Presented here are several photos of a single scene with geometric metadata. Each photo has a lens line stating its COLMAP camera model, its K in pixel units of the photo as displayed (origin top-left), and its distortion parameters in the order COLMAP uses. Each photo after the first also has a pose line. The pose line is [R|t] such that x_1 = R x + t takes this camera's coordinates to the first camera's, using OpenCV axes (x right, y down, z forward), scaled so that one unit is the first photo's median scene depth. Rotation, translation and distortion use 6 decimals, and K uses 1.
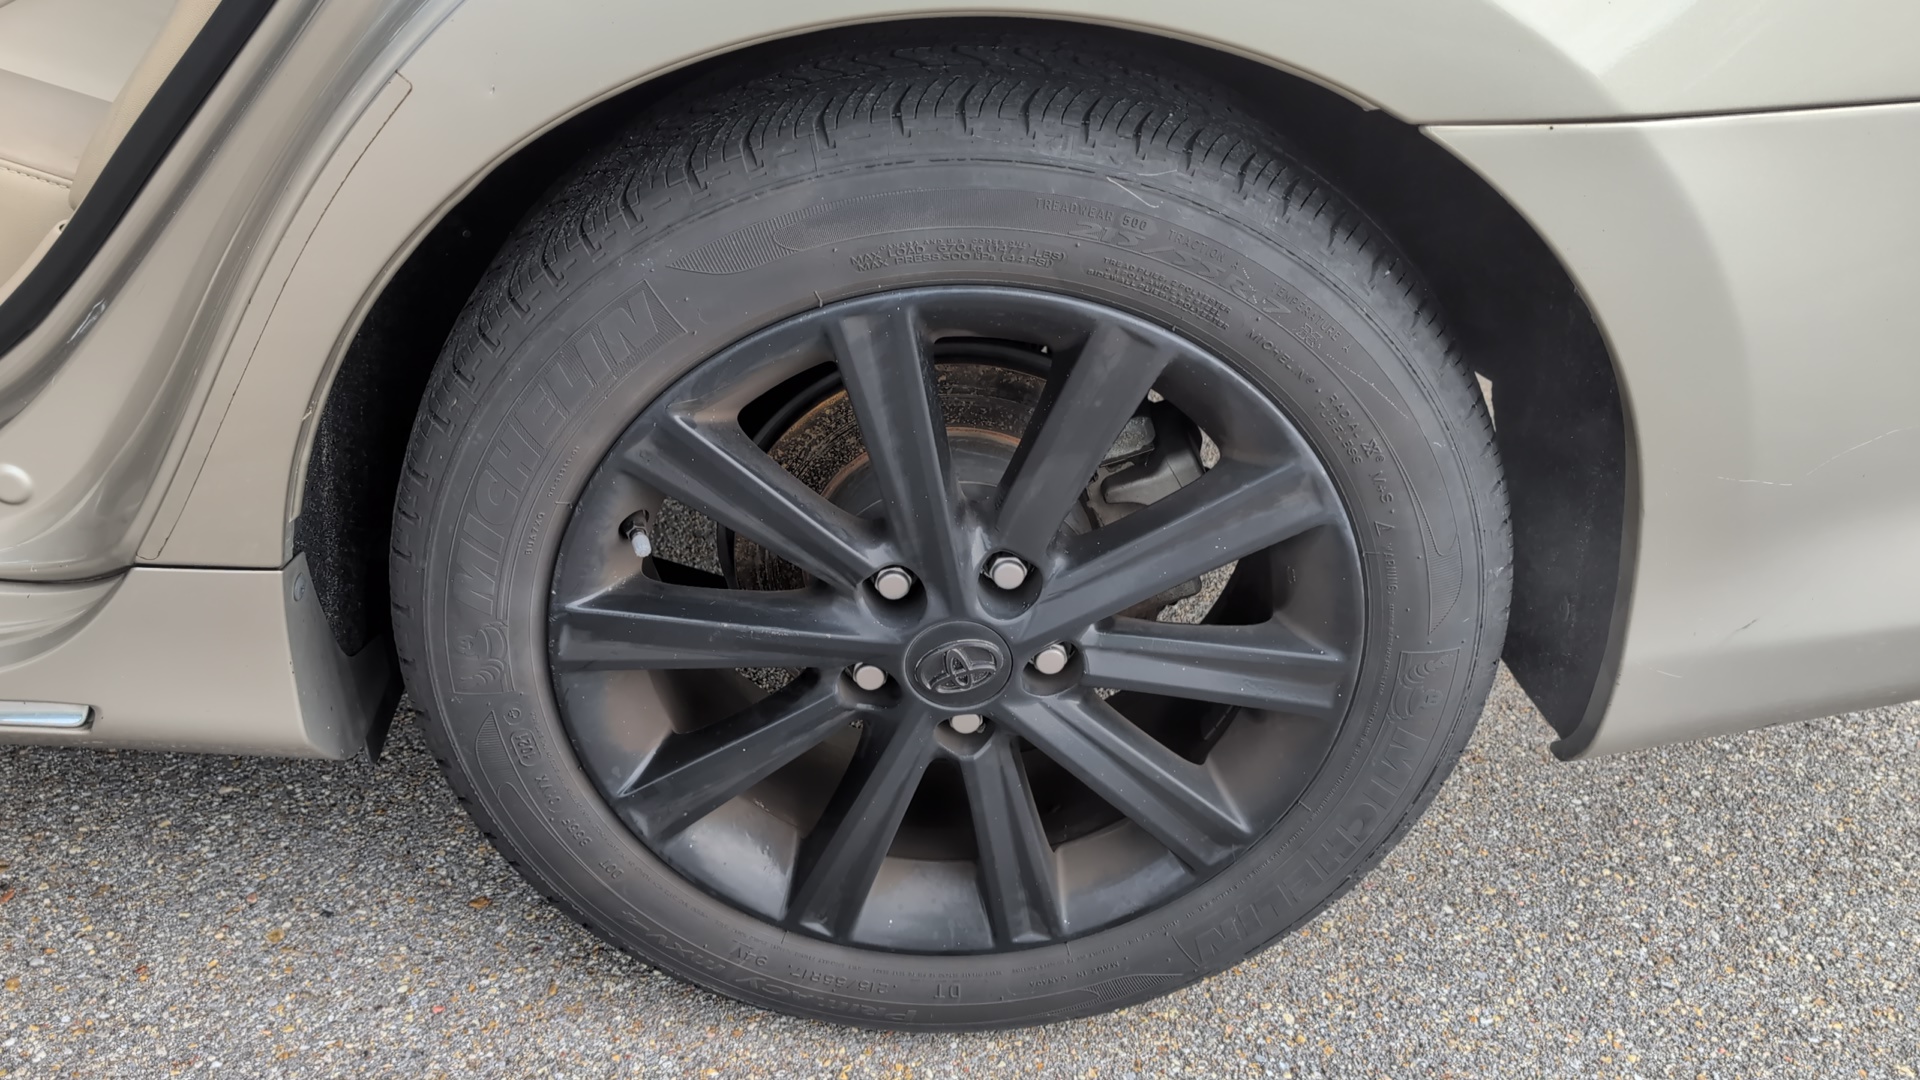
lens RADIAL K [[1606.6, 0, 956.4], [0, 1606.6, 538.7], [0, 0, 1]] dist [0.036647, -0.044152]
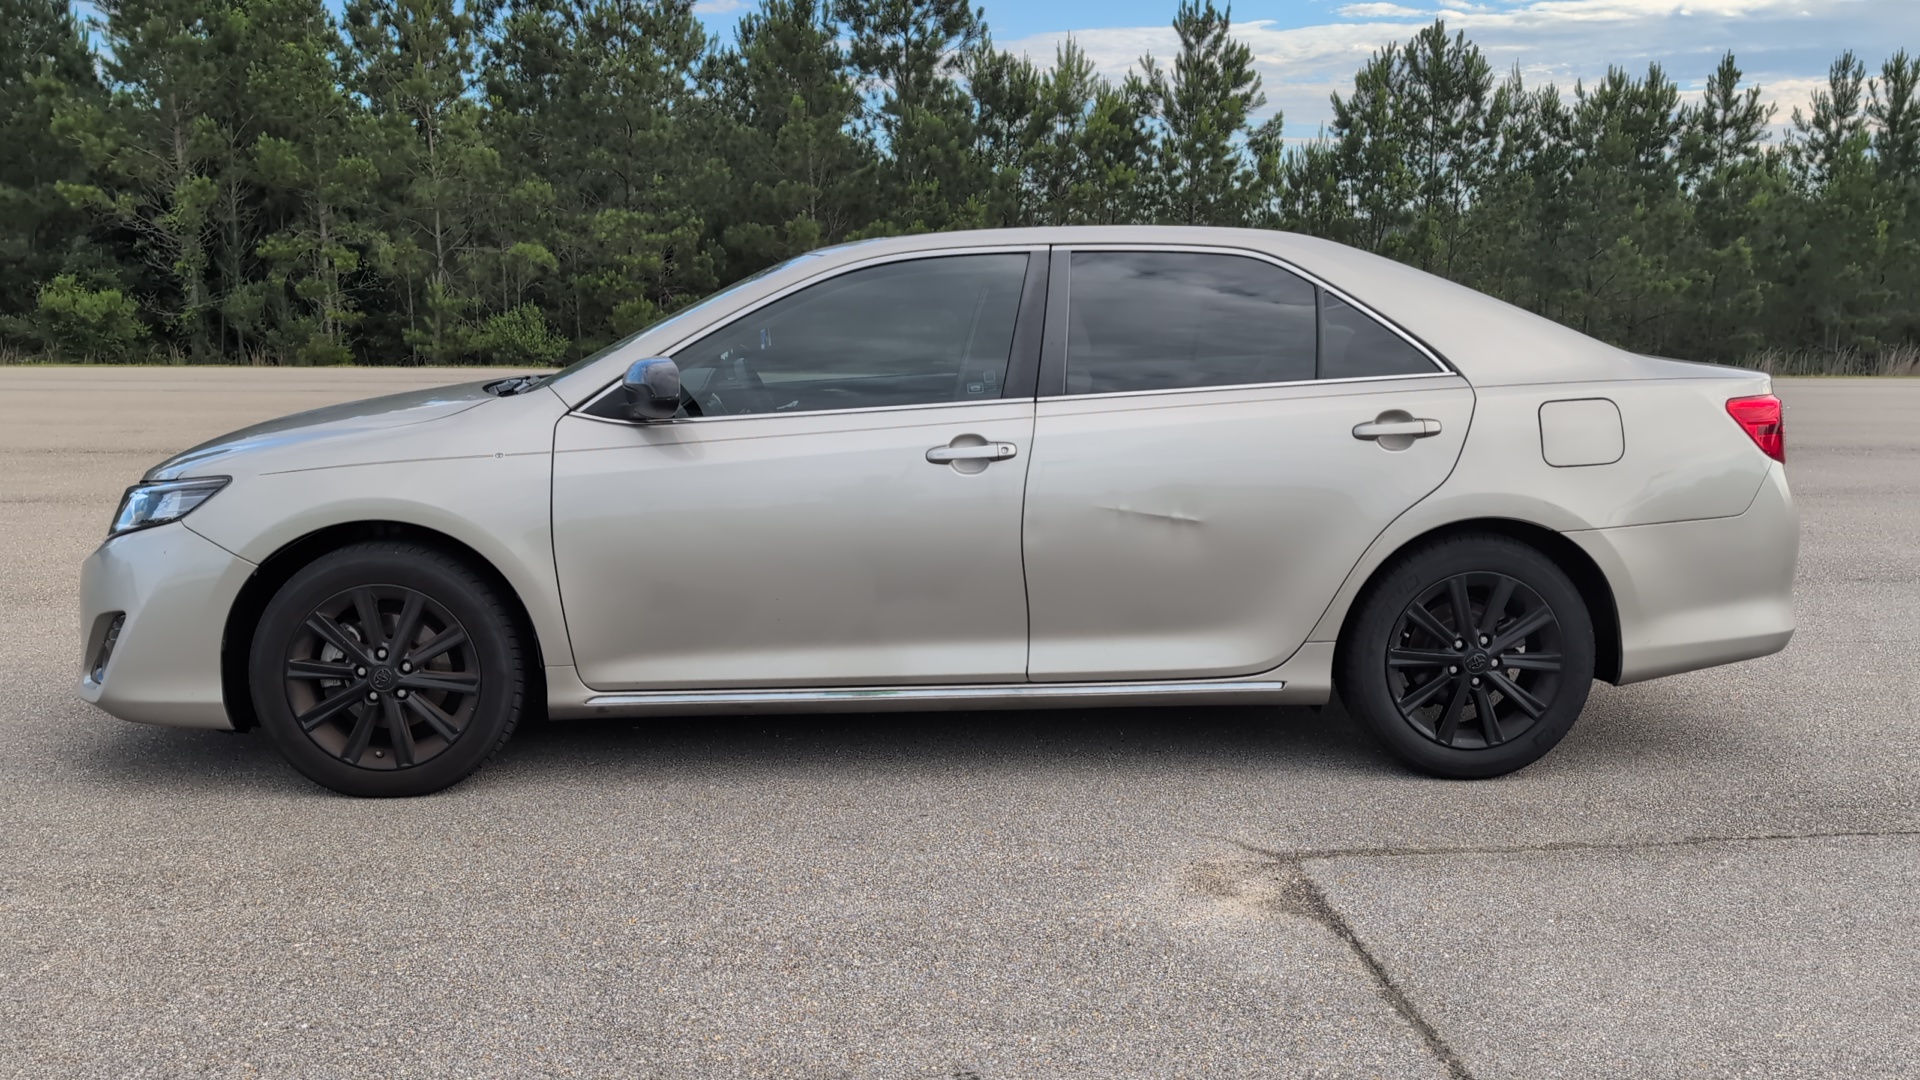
lens RADIAL K [[1606.6, 0, 960.4], [0, 1606.6, 541.9], [0, 0, 1]] dist [0.036647, -0.044152]
pose [[0.997685, -0.058162, 0.035234, -1.554013], [0.067592, 0.904981, -0.420049, 1.551092], [-0.007455, 0.421458, 0.906817, -3.162783]]
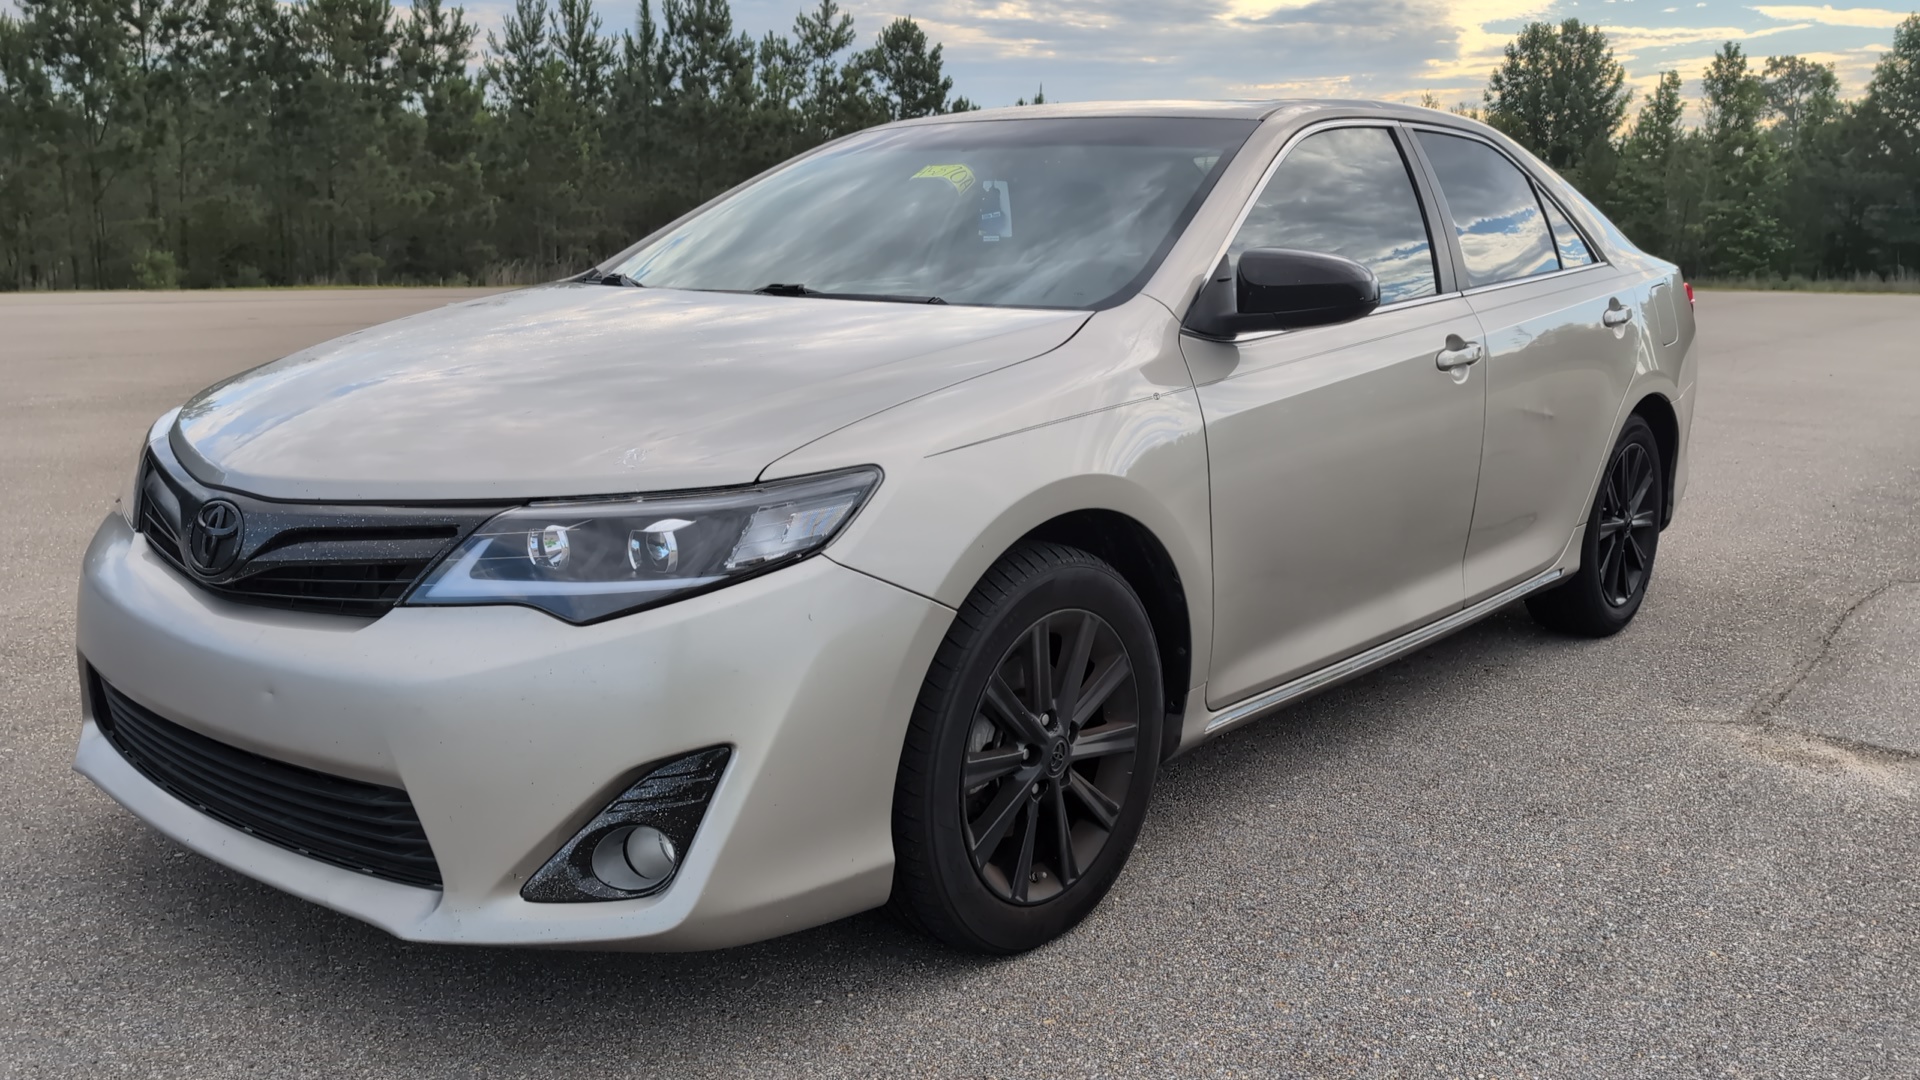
lens RADIAL K [[1606.6, 0, 968.9], [0, 1606.6, 530.5], [0, 0, 1]] dist [0.036647, -0.044152]
pose [[0.661640, -0.183819, 0.726941, -4.911093], [0.432209, 0.885716, -0.169416, 0.052584], [-0.612722, 0.426283, 0.665473, -1.028625]]
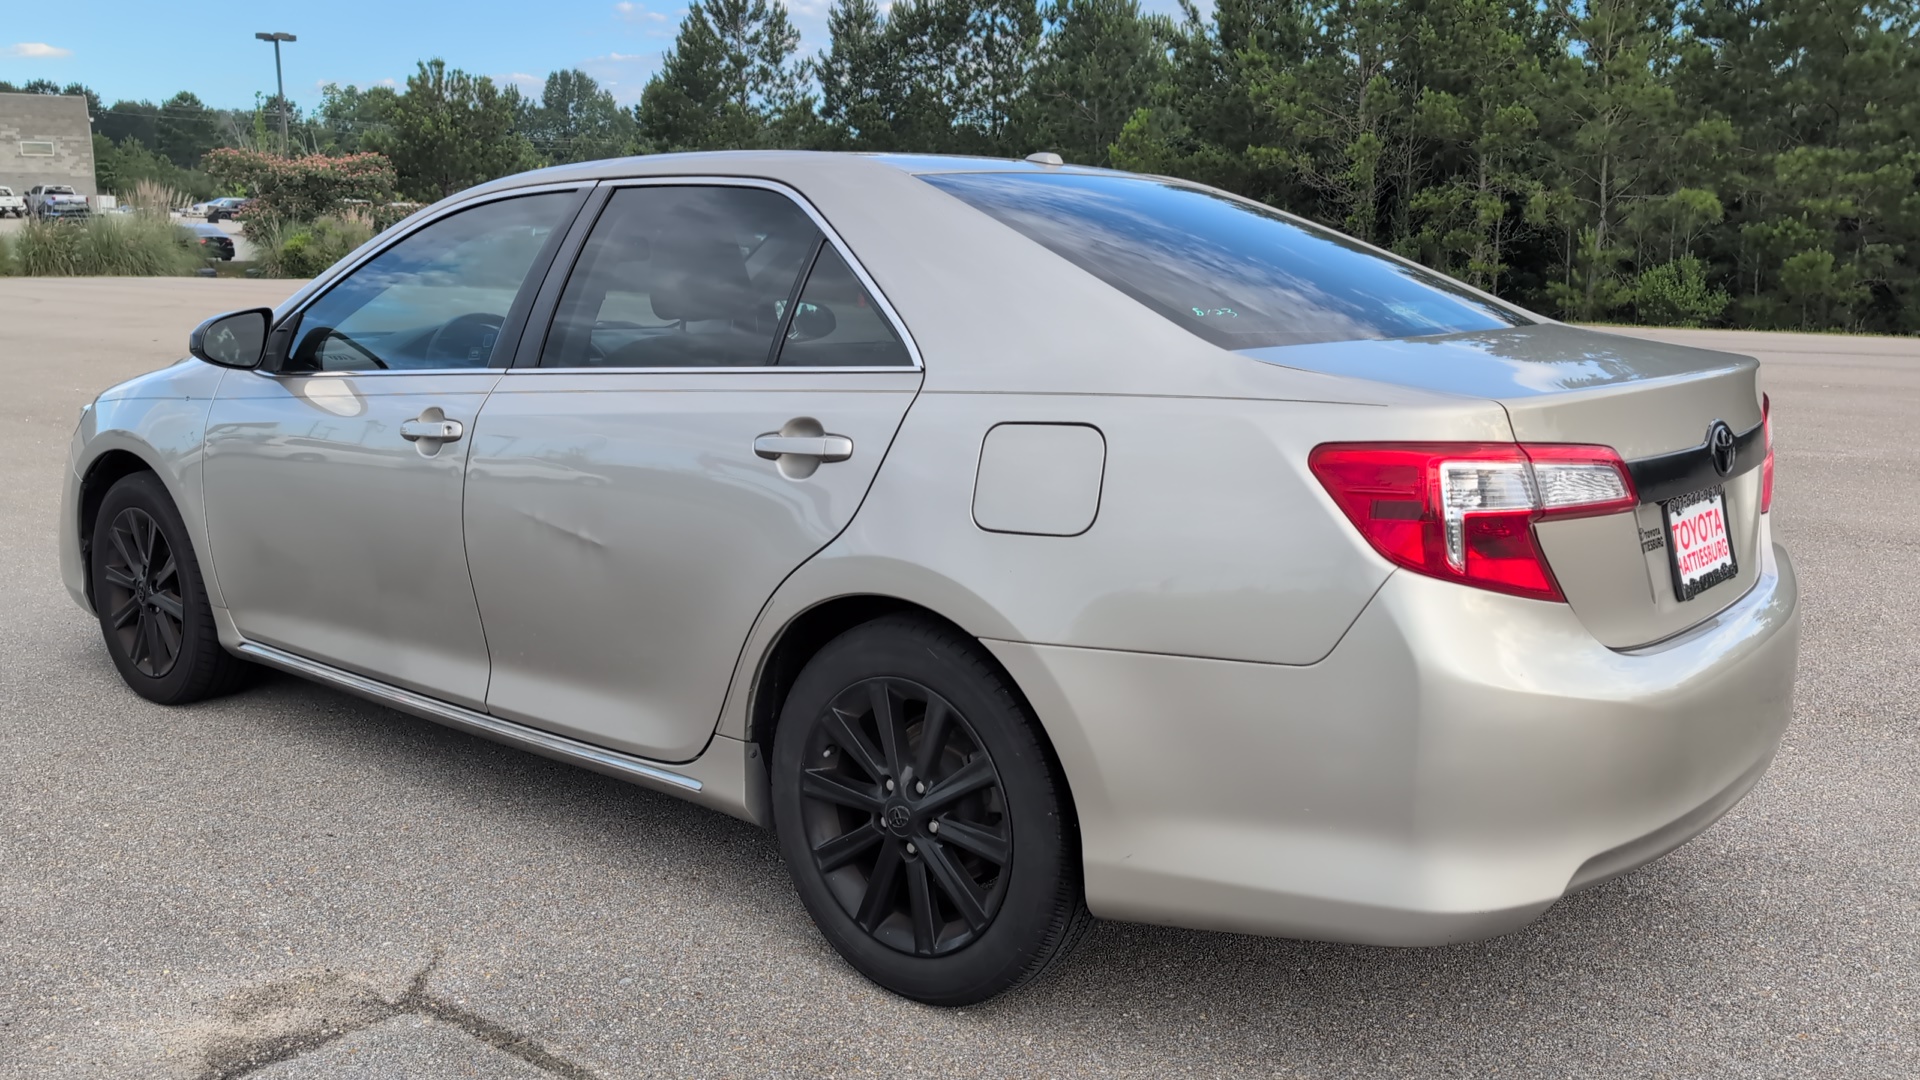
lens RADIAL K [[1606.6, 0, 964.5], [0, 1606.6, 549.5], [0, 0, 1]] dist [0.036647, -0.044152]
pose [[0.757096, 0.068648, -0.649687, 1.901353], [-0.328709, 0.899444, -0.288014, 0.434475], [0.564585, 0.431612, 0.703530, -1.148440]]
